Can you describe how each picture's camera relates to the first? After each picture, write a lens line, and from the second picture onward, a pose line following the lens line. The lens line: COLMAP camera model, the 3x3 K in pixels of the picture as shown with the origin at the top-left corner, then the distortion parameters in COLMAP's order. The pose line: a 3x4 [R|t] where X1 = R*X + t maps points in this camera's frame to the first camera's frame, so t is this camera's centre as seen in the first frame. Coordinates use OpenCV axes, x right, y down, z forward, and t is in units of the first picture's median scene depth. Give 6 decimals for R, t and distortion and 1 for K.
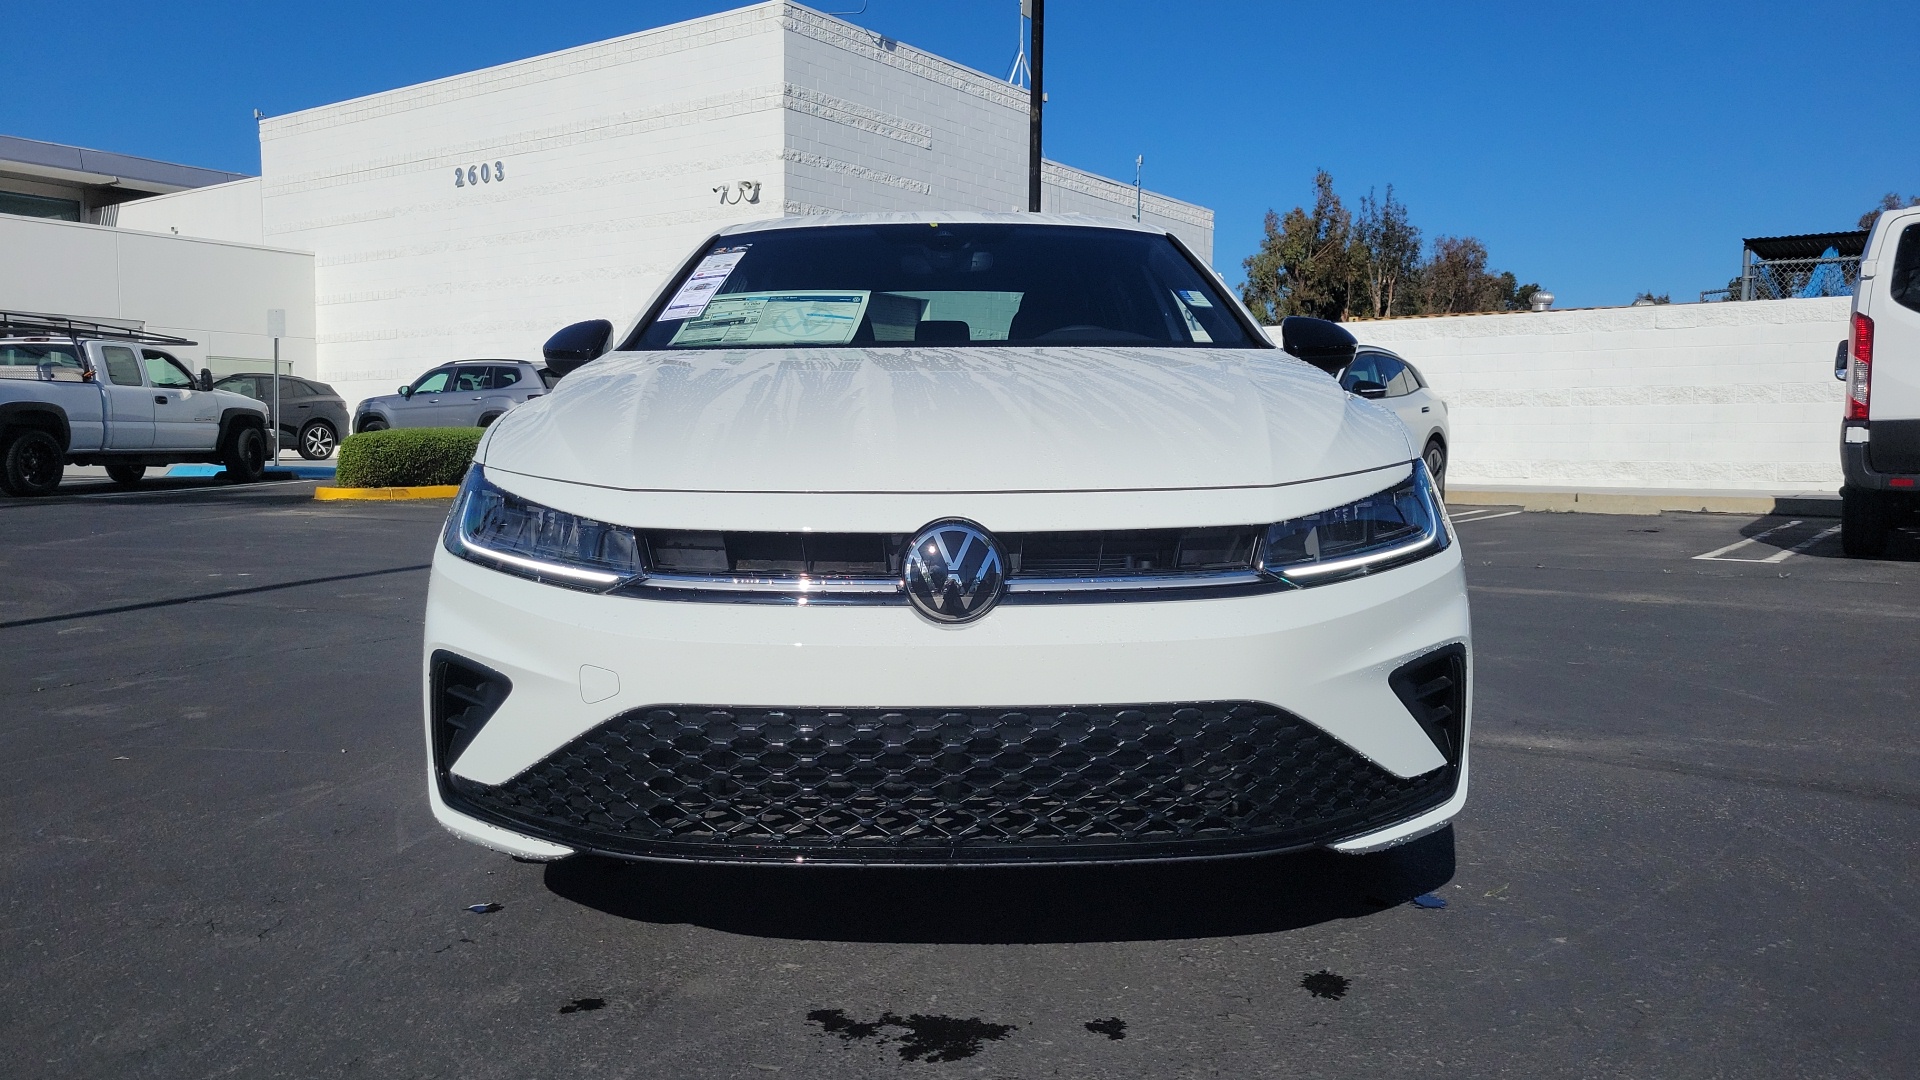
lens RADIAL K [[1464.1, 0, 963.9], [0, 1464.1, 540.2], [0, 0, 1]] dist [0.048759, -0.034249]
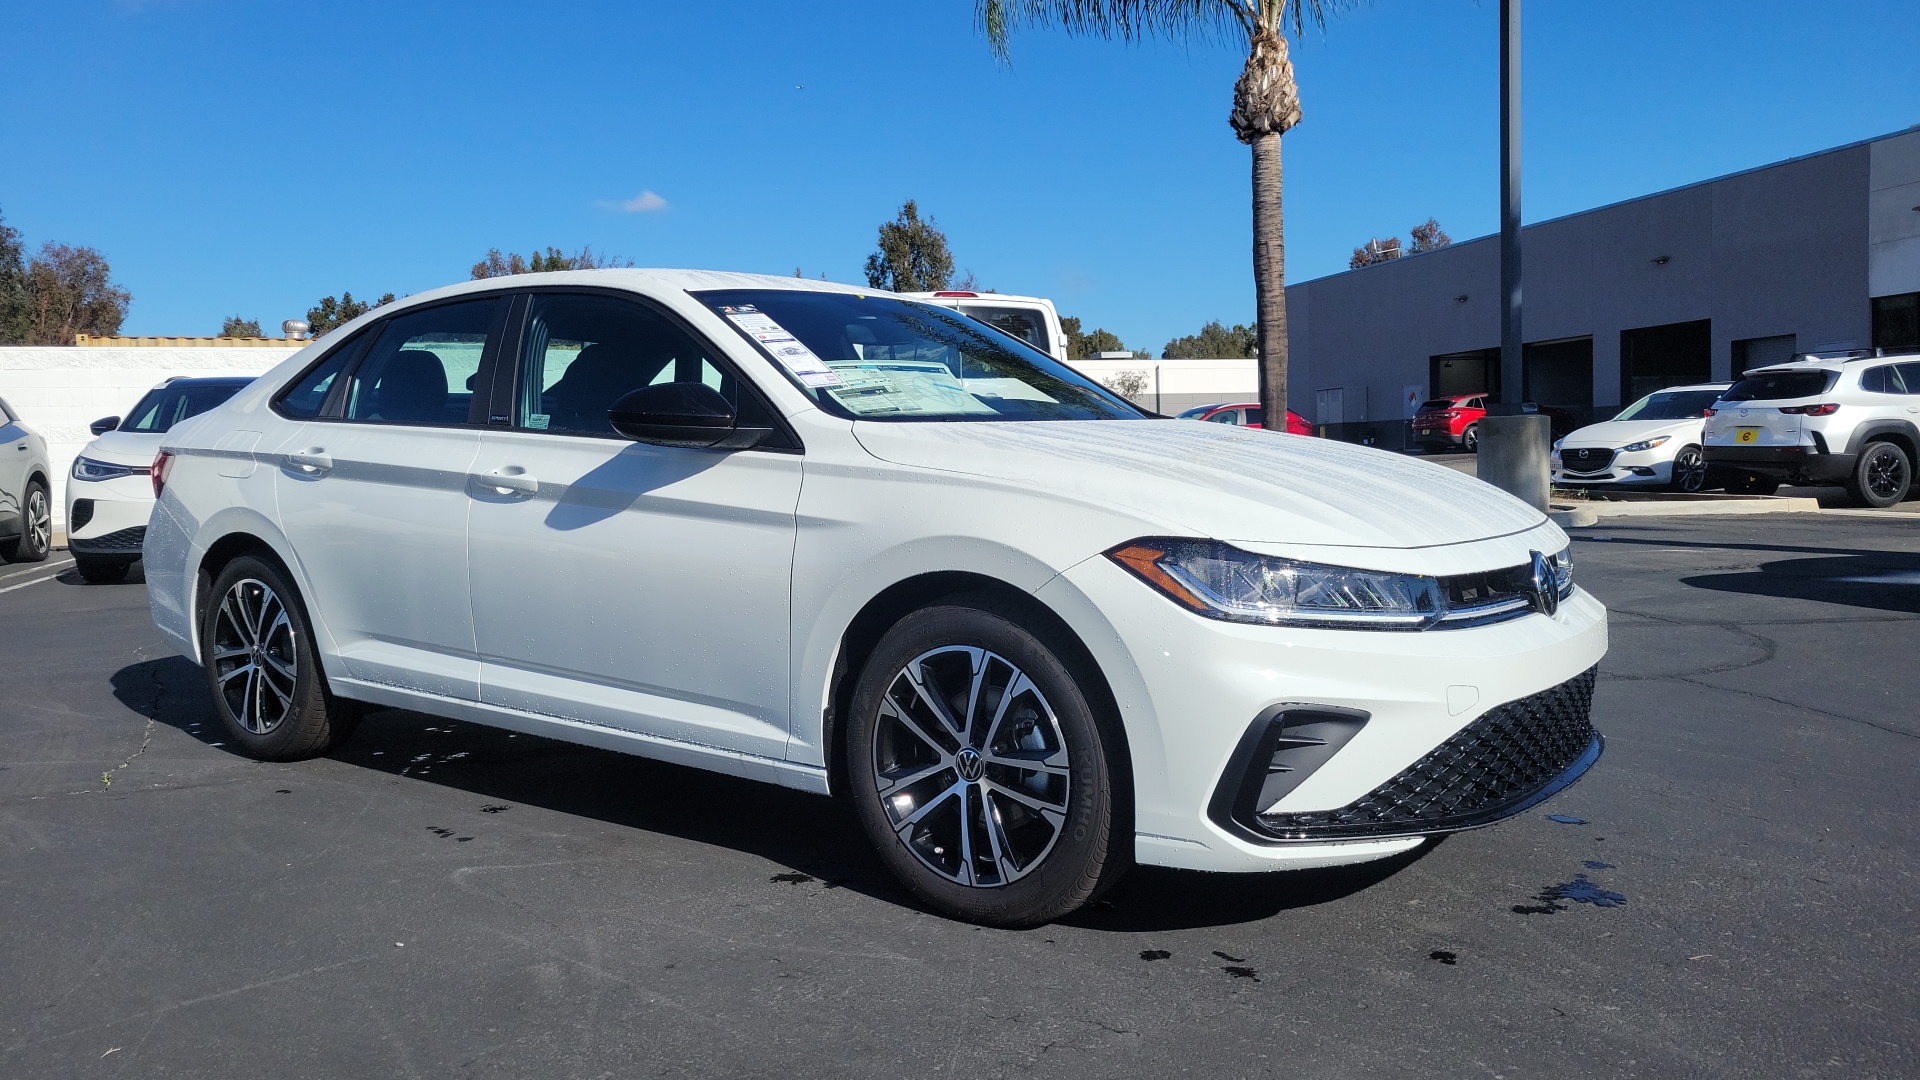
lens RADIAL K [[1464.1, 0, 963.9], [0, 1464.1, 540.2], [0, 0, 1]] dist [0.048759, -0.034249]
pose [[0.596297, -0.065475, 0.800089, -1.270263], [0.077365, 0.996716, 0.023906, -0.087182], [-0.799027, 0.047644, 0.599405, 0.472252]]
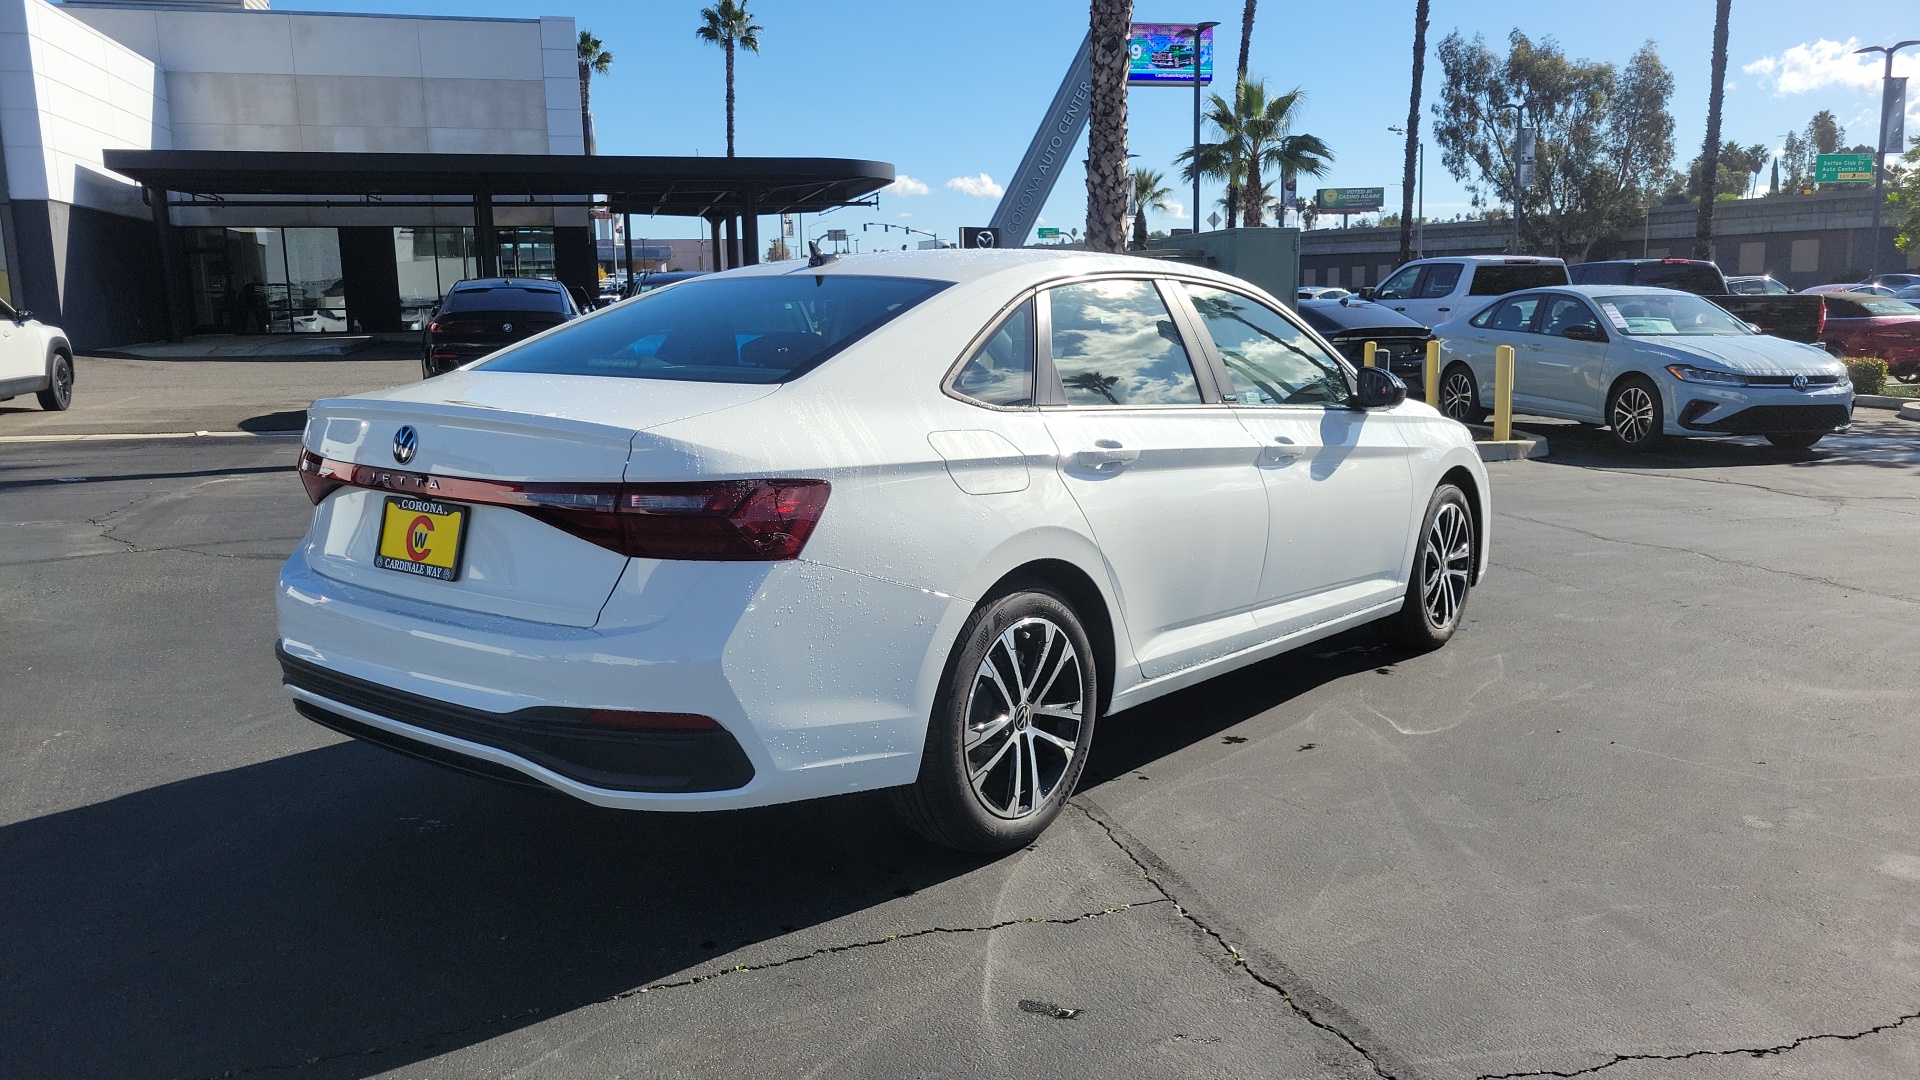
lens RADIAL K [[1455.2, 0, 976.6], [0, 1455.2, 547.5], [0, 0, 1]] dist [0.054401, -0.035636]
pose [[-0.798553, -0.091418, 0.594942, -1.112093], [0.048020, 0.975574, 0.214359, -0.426080], [-0.600006, 0.199746, -0.774657, 3.337512]]
